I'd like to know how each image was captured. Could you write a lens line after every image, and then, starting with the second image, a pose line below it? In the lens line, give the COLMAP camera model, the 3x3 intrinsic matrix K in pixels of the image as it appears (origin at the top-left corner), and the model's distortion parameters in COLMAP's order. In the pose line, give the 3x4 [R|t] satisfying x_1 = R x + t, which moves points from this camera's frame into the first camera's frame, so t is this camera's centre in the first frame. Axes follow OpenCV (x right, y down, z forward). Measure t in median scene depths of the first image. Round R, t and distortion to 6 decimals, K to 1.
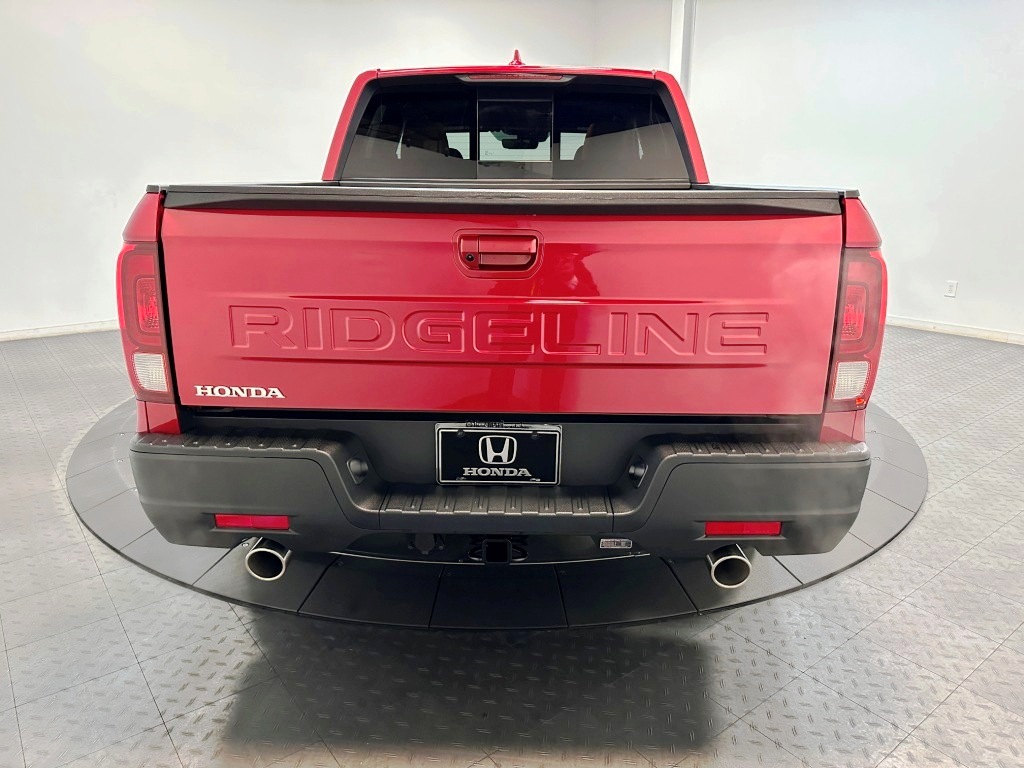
lens RADIAL K [[742.9, 0, 515.8], [0, 742.9, 390.6], [0, 0, 1]] dist [0.050076, -0.067039]
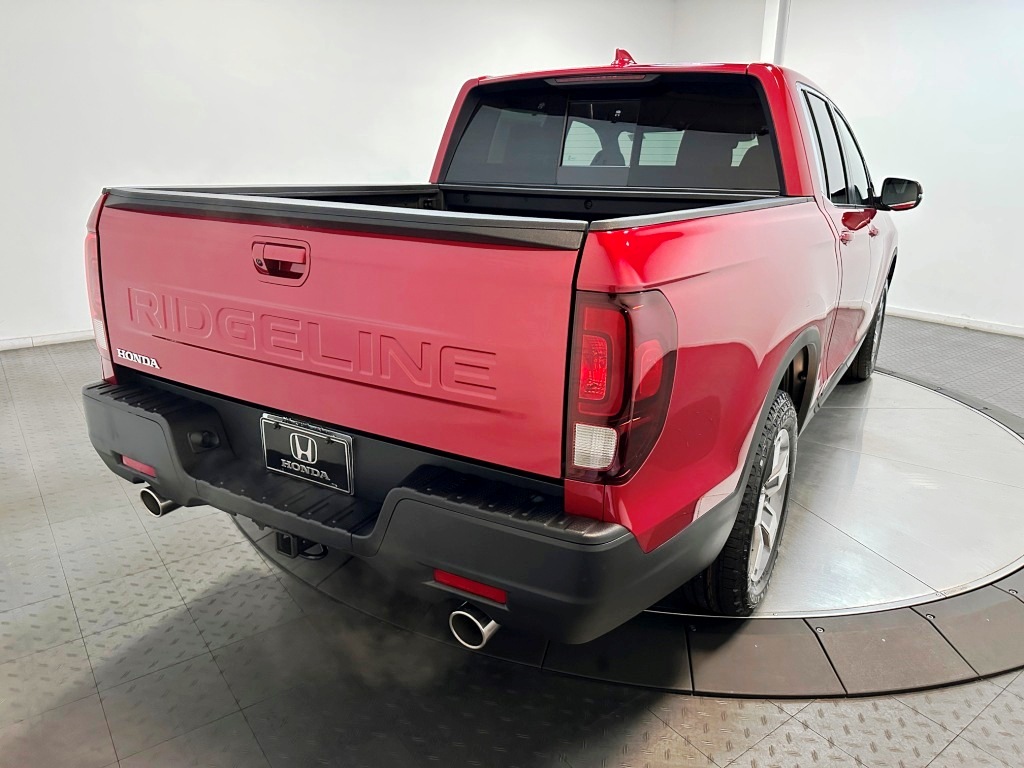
lens RADIAL K [[742.9, 0, 513.4], [0, 742.9, 382.6], [0, 0, 1]] dist [0.050076, -0.067039]
pose [[0.862624, 0.156059, -0.481171, 0.713356], [-0.155779, 0.986948, 0.040824, -0.099480], [0.481261, 0.039740, 0.875676, 0.216895]]
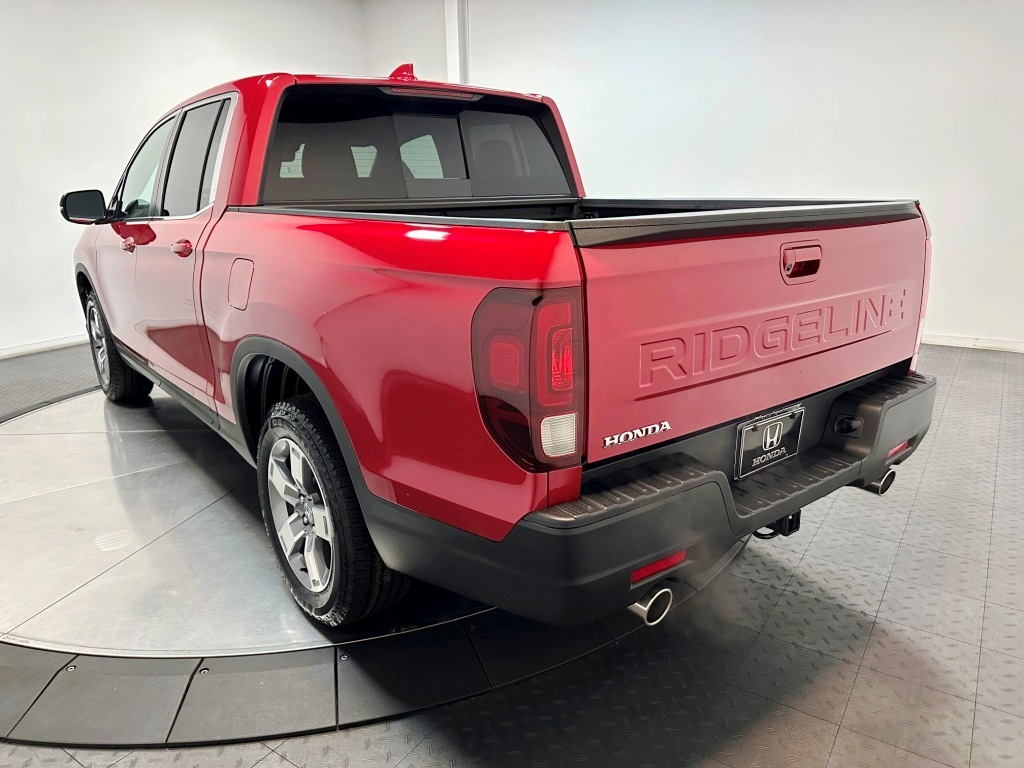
lens RADIAL K [[742.9, 0, 516.8], [0, 742.9, 390.5], [0, 0, 1]] dist [0.050076, -0.067039]
pose [[0.760441, -0.187397, 0.621781, -1.002603], [0.194590, 0.979219, 0.057140, -0.127235], [-0.619567, 0.077540, 0.781104, 0.345389]]
